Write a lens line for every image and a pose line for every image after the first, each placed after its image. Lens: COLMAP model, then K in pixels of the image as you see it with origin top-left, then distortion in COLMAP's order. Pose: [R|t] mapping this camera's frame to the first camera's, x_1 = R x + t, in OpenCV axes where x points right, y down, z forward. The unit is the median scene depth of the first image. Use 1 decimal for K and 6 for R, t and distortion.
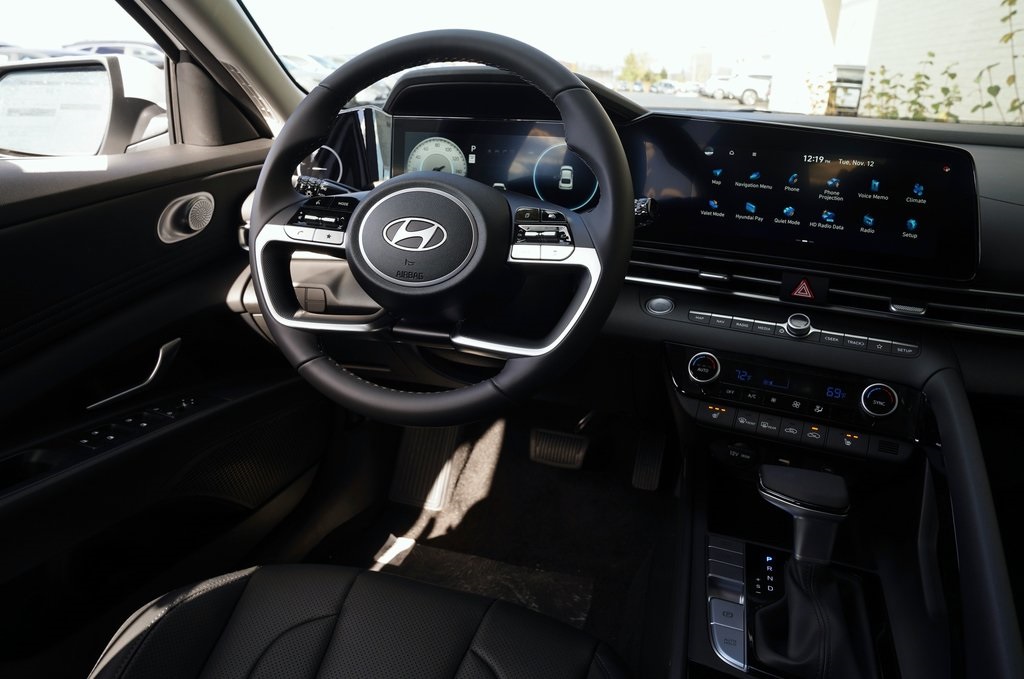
lens RADIAL K [[705.9, 0, 512.0], [0, 705.9, 339.5], [0, 0, 1]] dist [-0.077619, 0.001272]
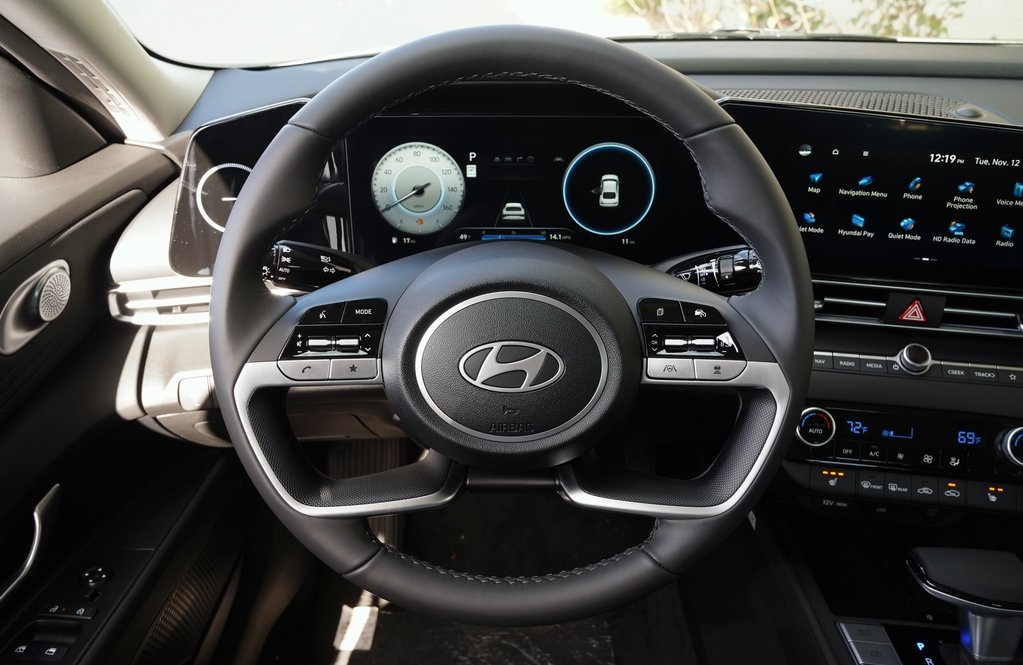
lens RADIAL K [[787.4, 0, 511.5], [0, 787.4, 332.5], [0, 0, 1]] dist [-0.070015, 0.060994]
pose [[0.959456, -0.150207, 0.238499, -0.264141], [0.111888, 0.979613, 0.166849, -0.259520], [-0.258699, -0.133399, 0.956702, 0.250508]]
